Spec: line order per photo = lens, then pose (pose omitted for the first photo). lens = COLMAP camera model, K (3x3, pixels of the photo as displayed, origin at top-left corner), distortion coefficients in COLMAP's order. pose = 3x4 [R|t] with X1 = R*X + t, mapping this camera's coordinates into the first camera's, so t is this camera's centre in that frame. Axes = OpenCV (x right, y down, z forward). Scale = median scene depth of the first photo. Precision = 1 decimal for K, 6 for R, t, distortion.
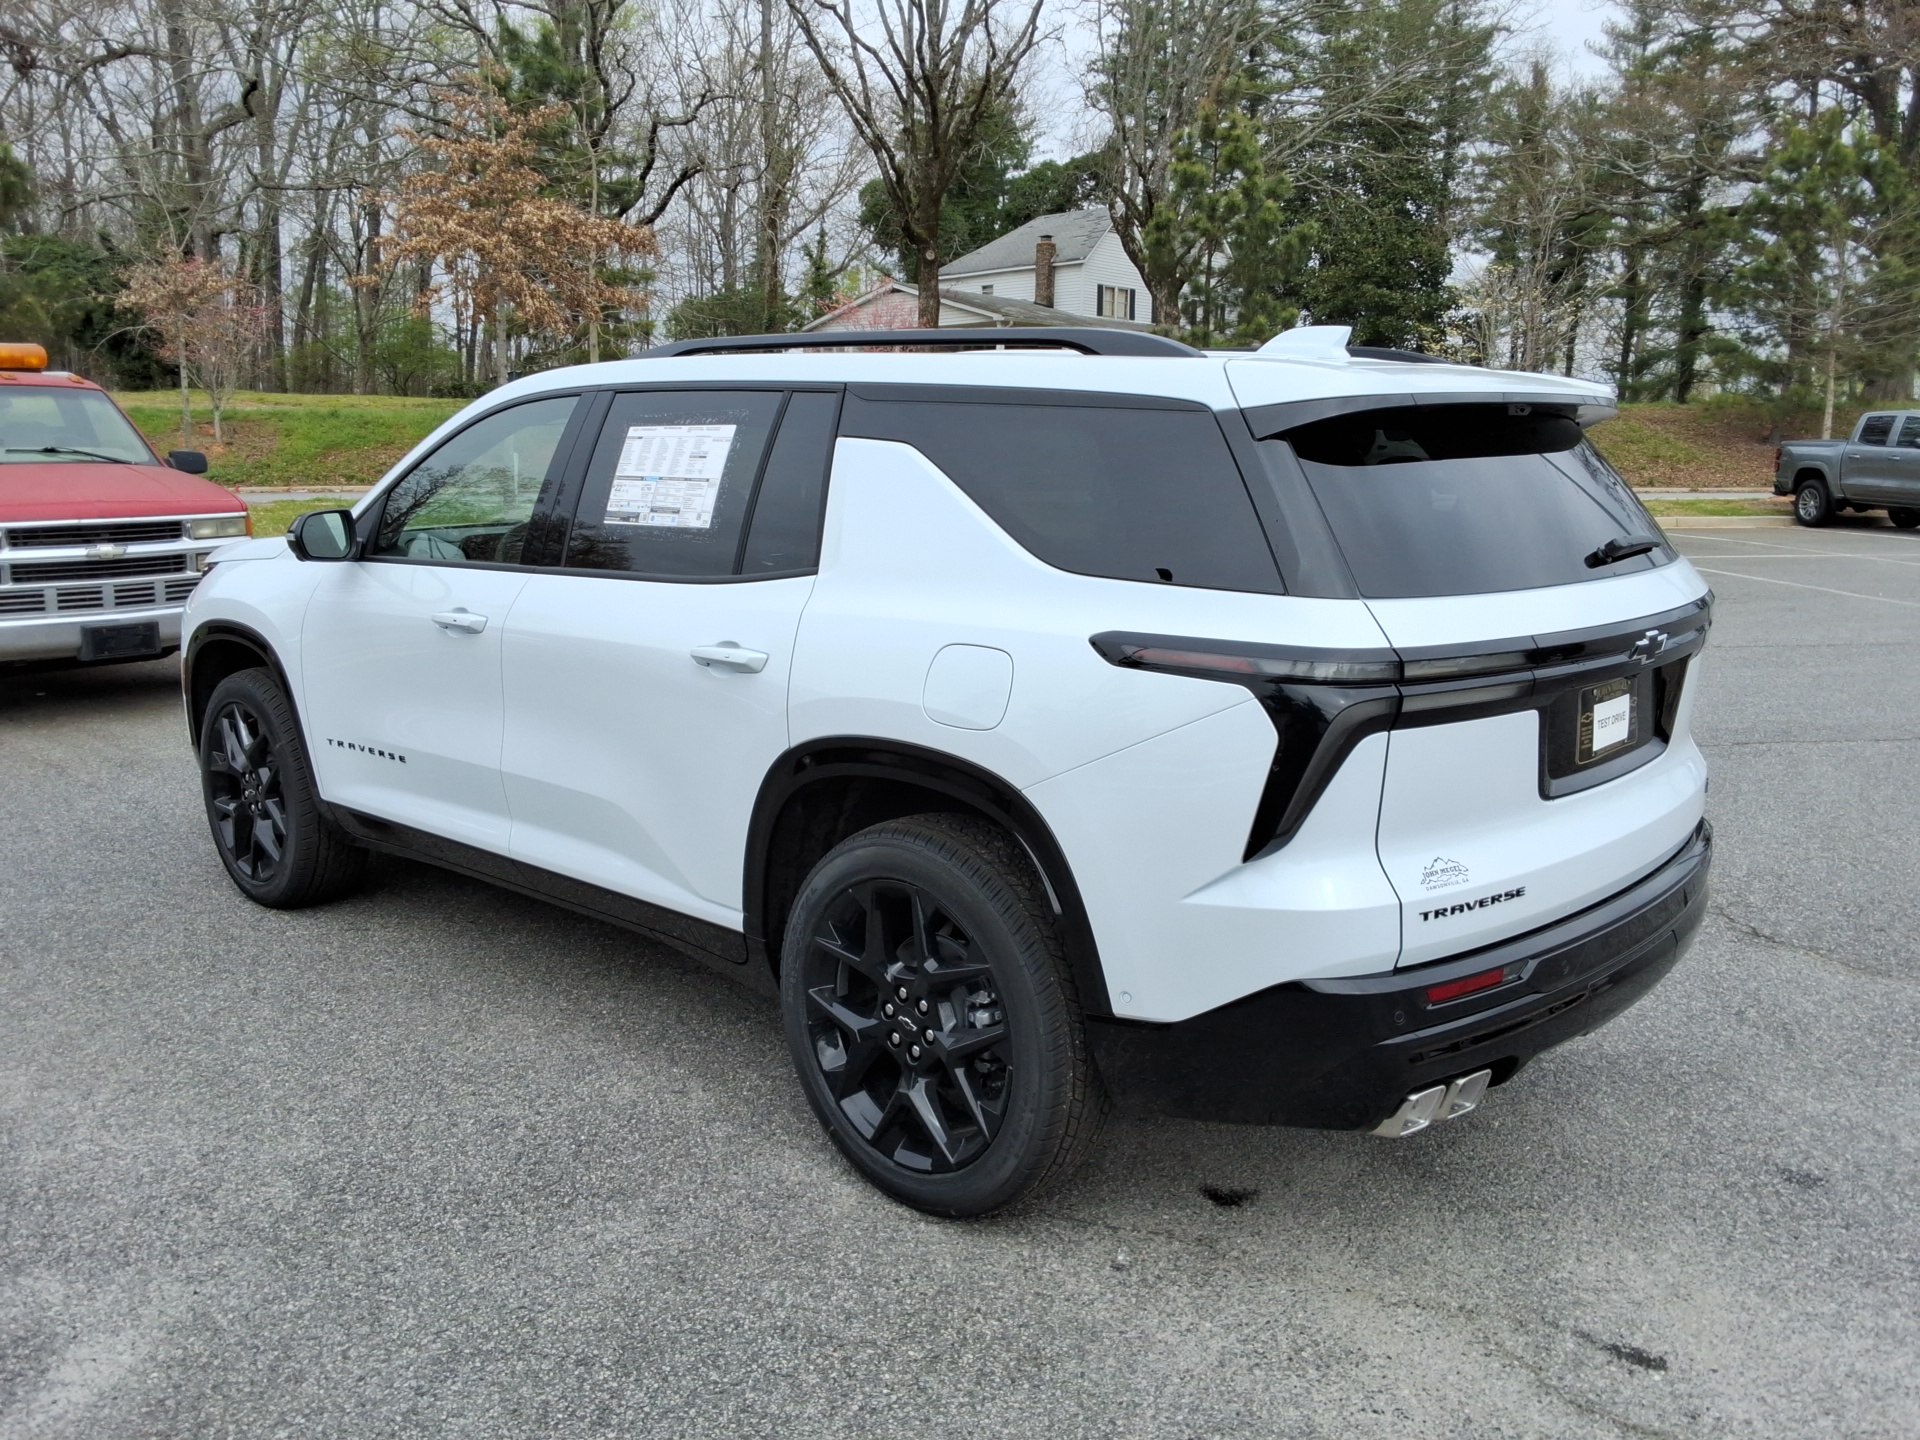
lens RADIAL K [[1535.8, 0, 980.3], [0, 1535.8, 712.1], [0, 0, 1]] dist [0.103841, -0.152615]
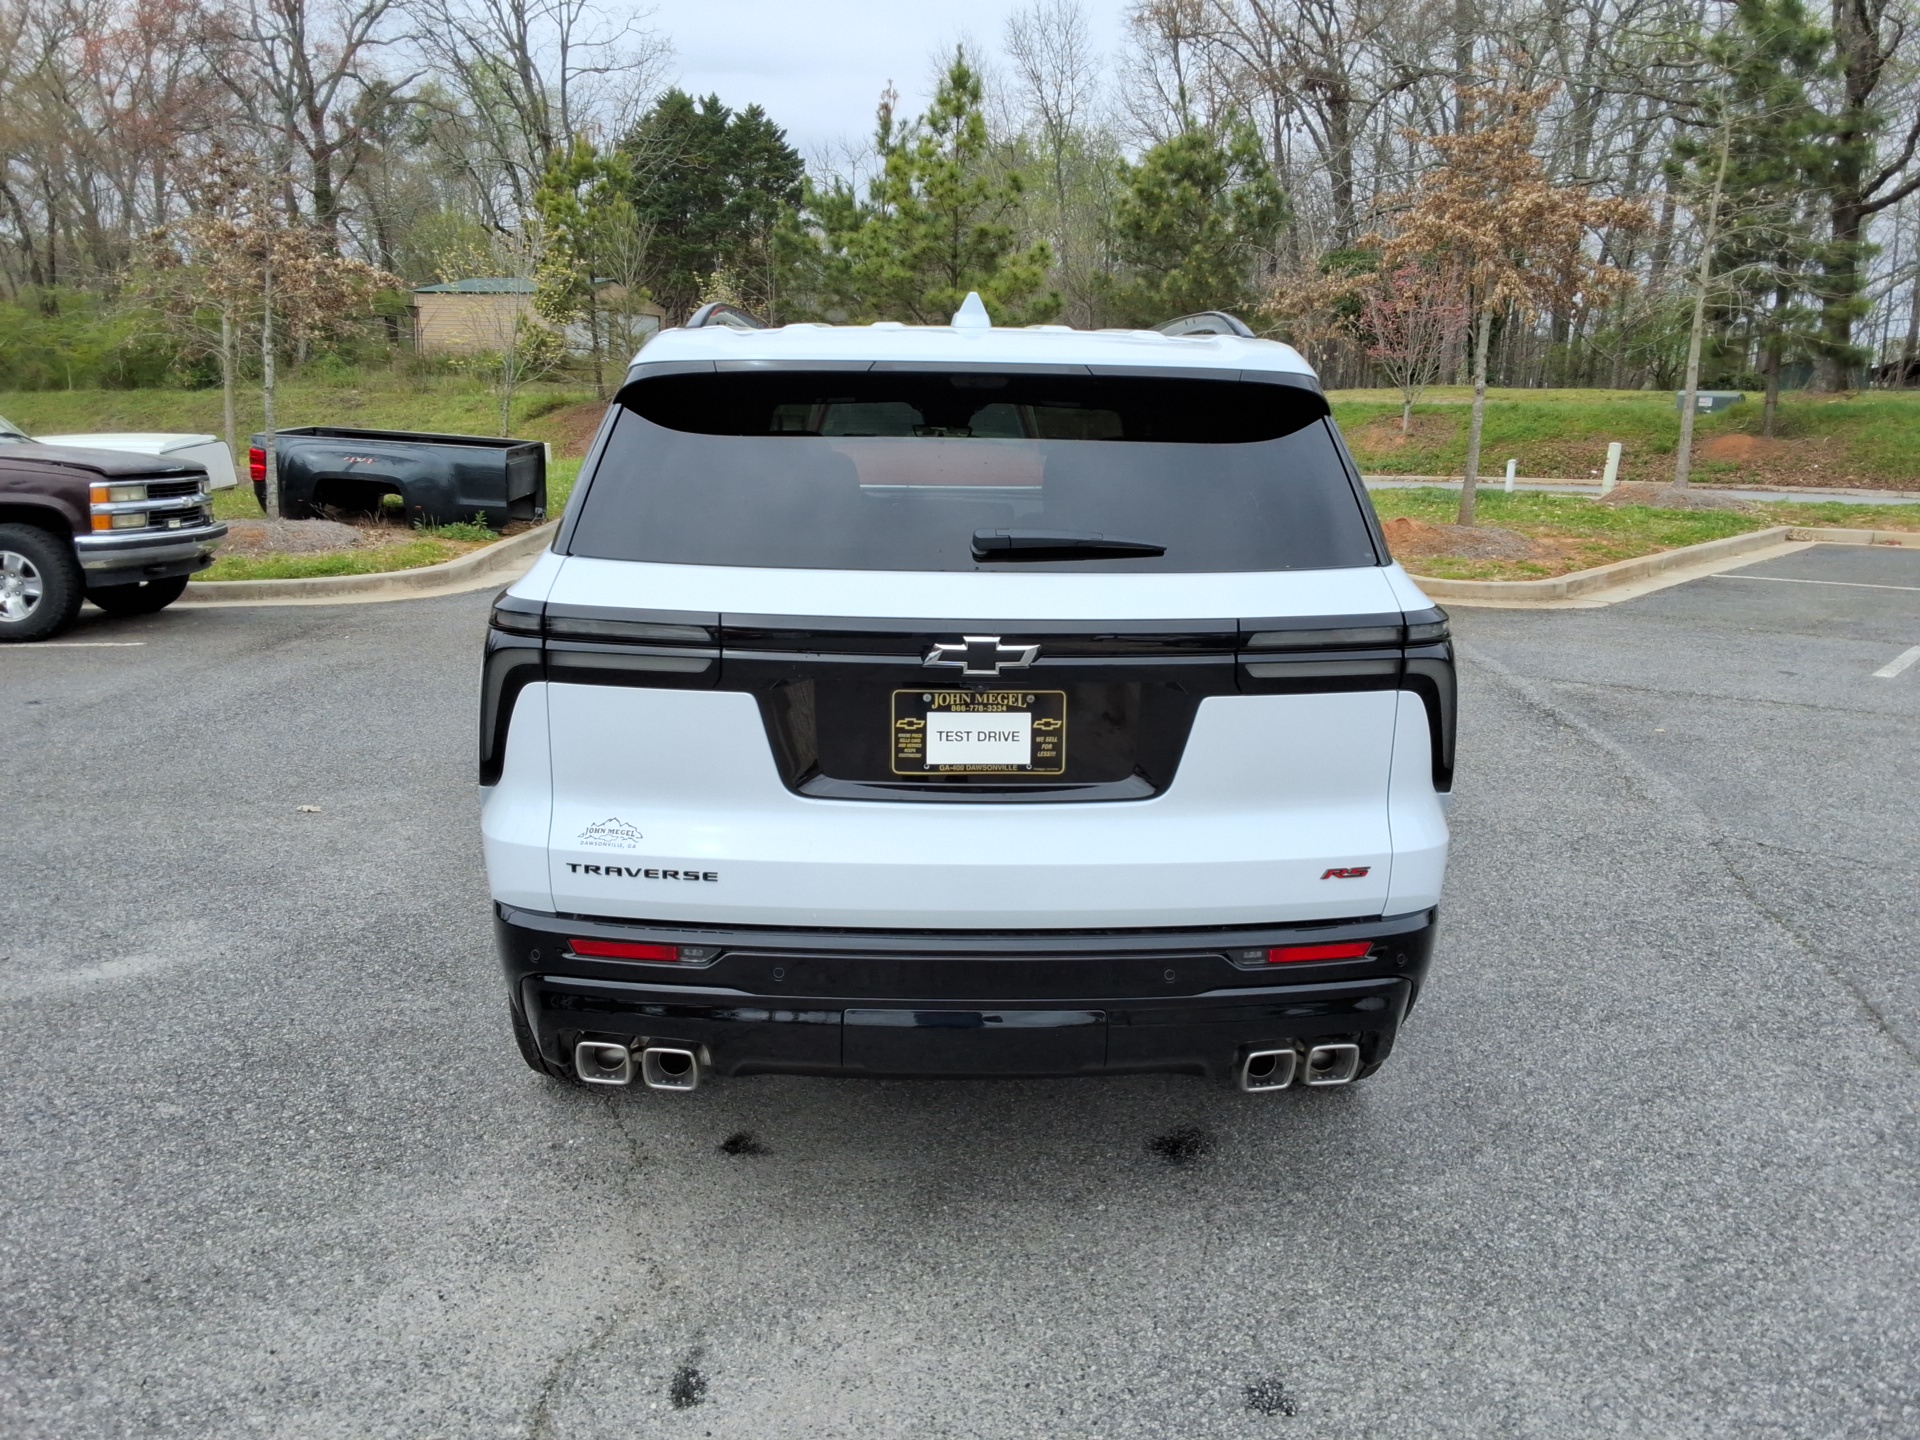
lens RADIAL K [[1535.8, 0, 978.7], [0, 1535.8, 713.6], [0, 0, 1]] dist [0.103841, -0.152615]
pose [[0.699388, 0.143638, -0.700160, 0.387825], [-0.140972, 0.988077, 0.061887, -0.023288], [0.700702, 0.055420, 0.711298, 0.148673]]
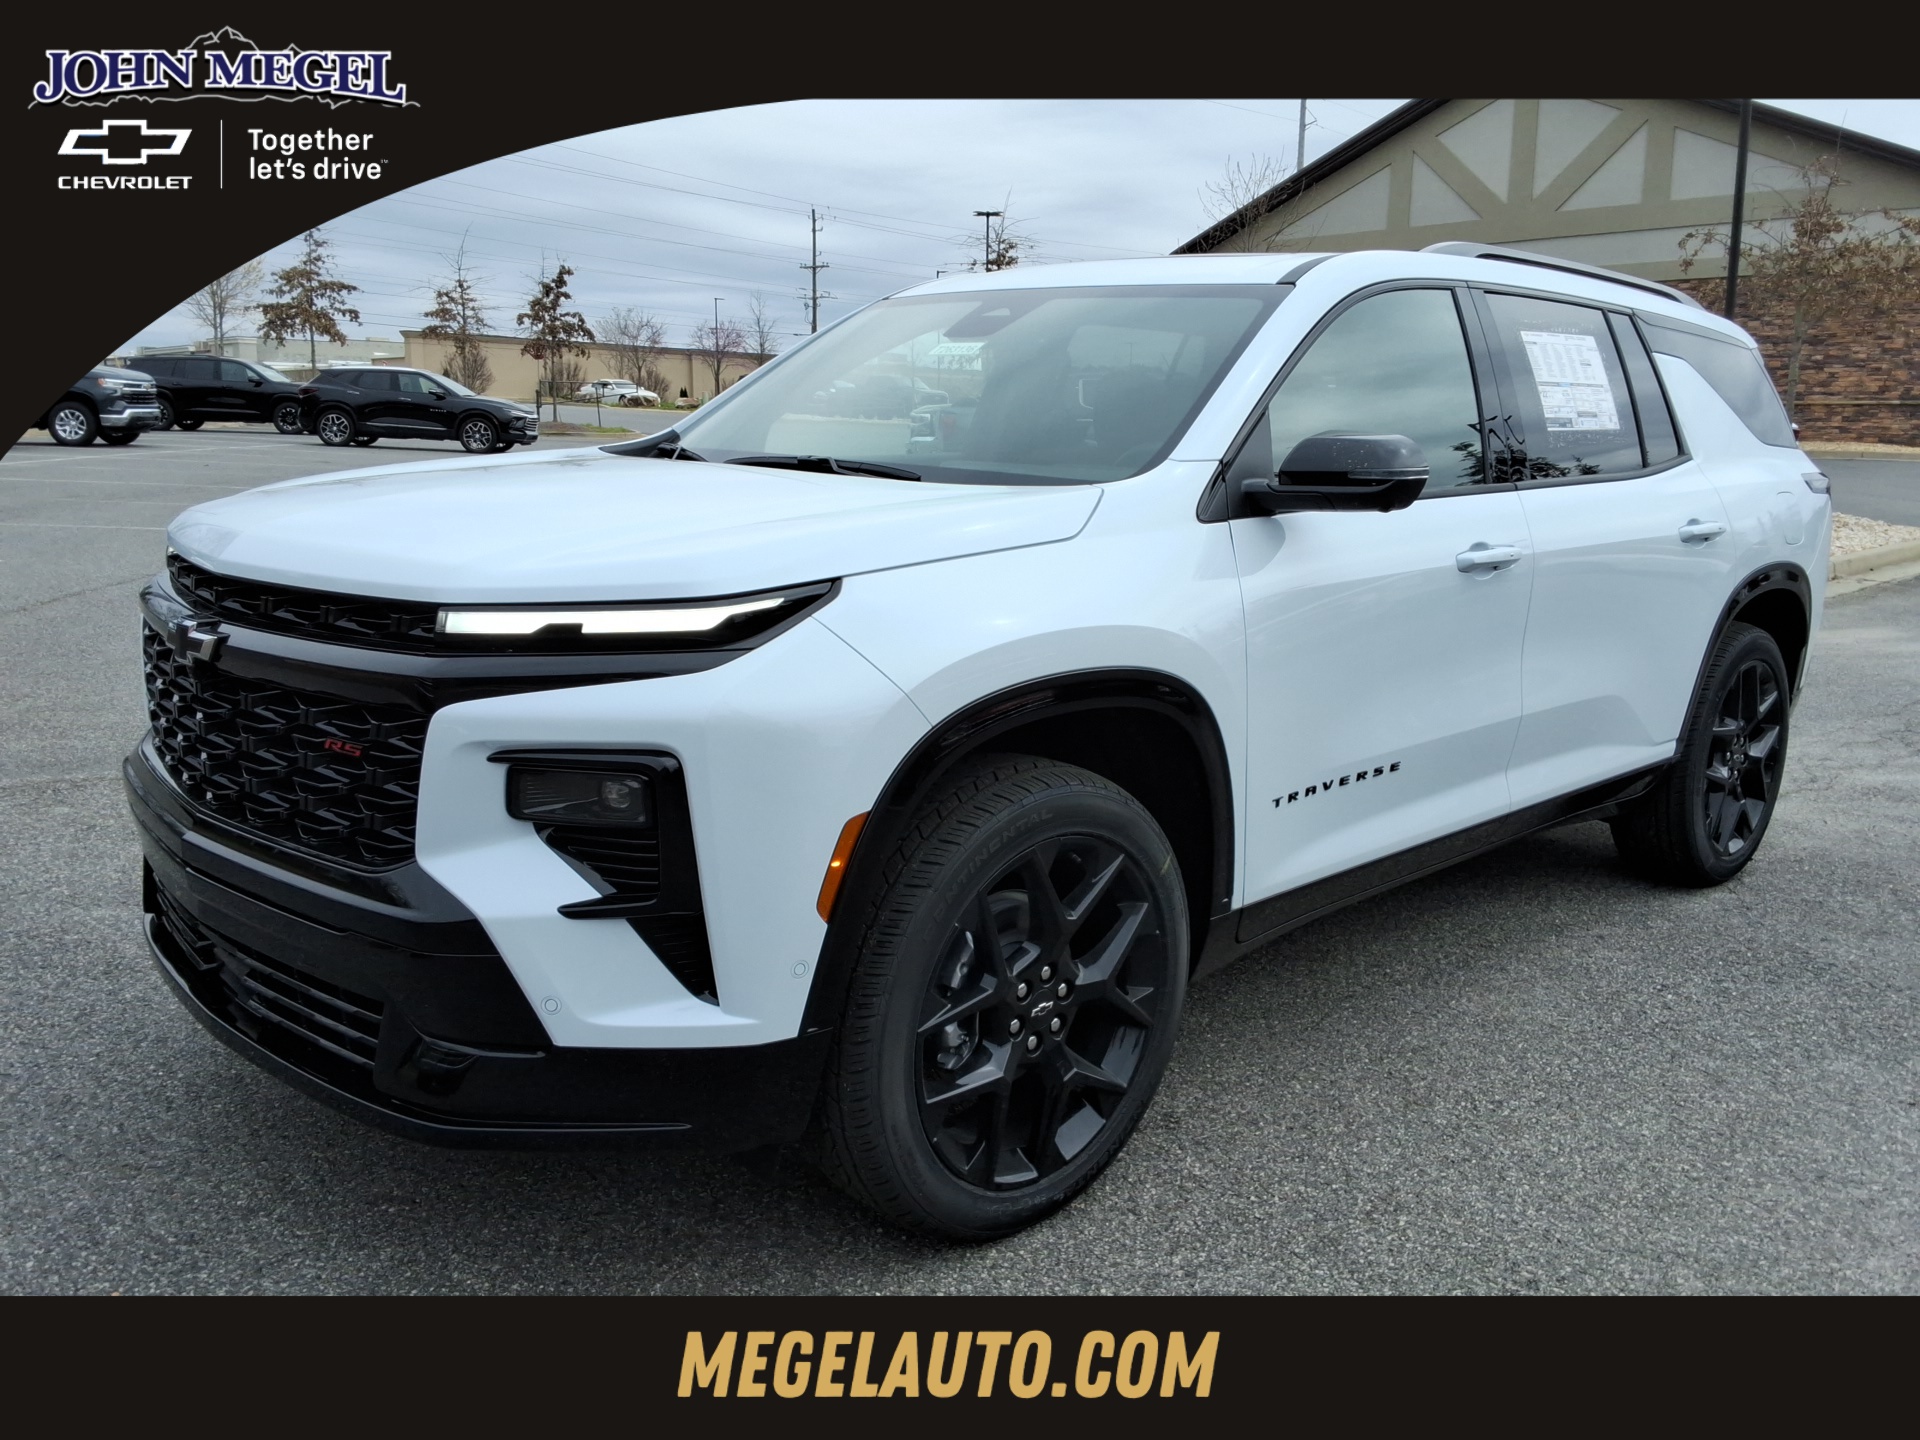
lens RADIAL K [[1535.8, 0, 970.9], [0, 1535.8, 709.8], [0, 0, 1]] dist [0.103841, -0.152615]
pose [[0.056834, -0.193021, 0.979547, -0.609910], [0.146860, 0.972077, 0.183028, -0.089044], [-0.987523, 0.133454, 0.083594, 0.629252]]
